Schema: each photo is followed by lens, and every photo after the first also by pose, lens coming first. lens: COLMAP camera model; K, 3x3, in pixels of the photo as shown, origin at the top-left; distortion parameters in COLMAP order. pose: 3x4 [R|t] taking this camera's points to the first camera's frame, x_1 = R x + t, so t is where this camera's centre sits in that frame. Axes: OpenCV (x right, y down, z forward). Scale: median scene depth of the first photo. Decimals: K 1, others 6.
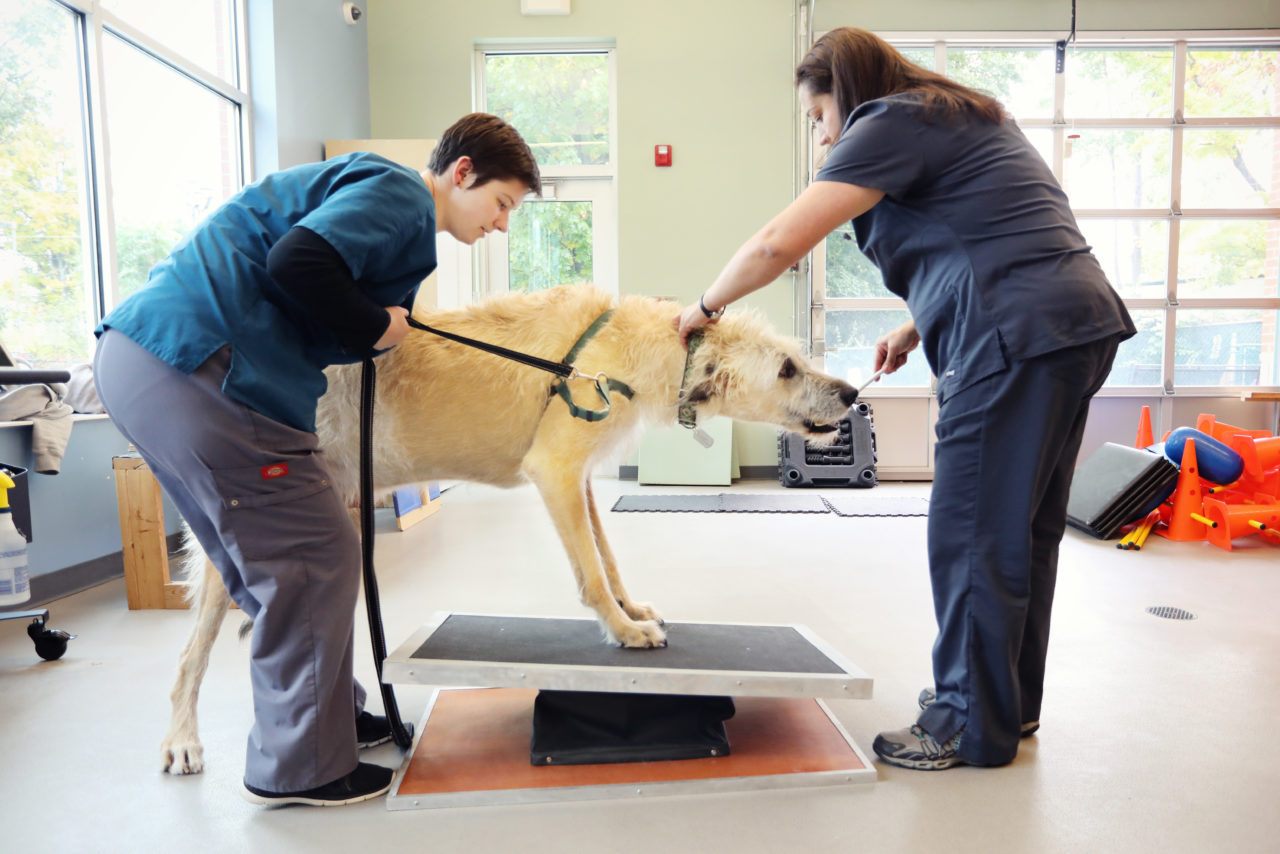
lens RADIAL K [[970.9, 0, 676.3], [0, 970.9, 444.5], [0, 0, 1]] dist [-0.021099, 0.022885]
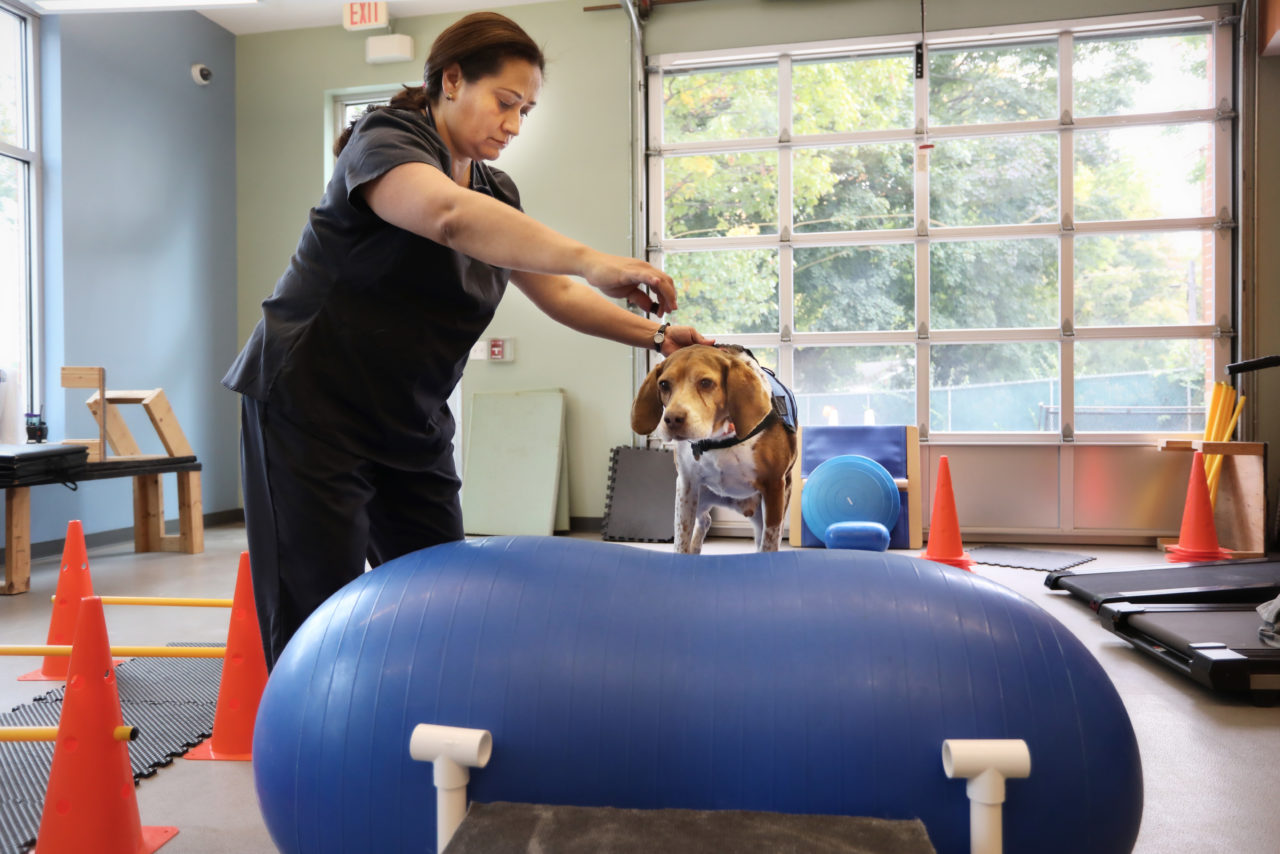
lens RADIAL K [[933.5, 0, 643.2], [0, 933.5, 429.0], [0, 0, 1]] dist [-0.014165, 0.010443]
pose [[0.977072, 0.002561, -0.212892, 0.329228], [-0.017408, 0.997541, -0.067894, -0.002303], [0.212195, 0.070043, 0.974714, 0.138492]]
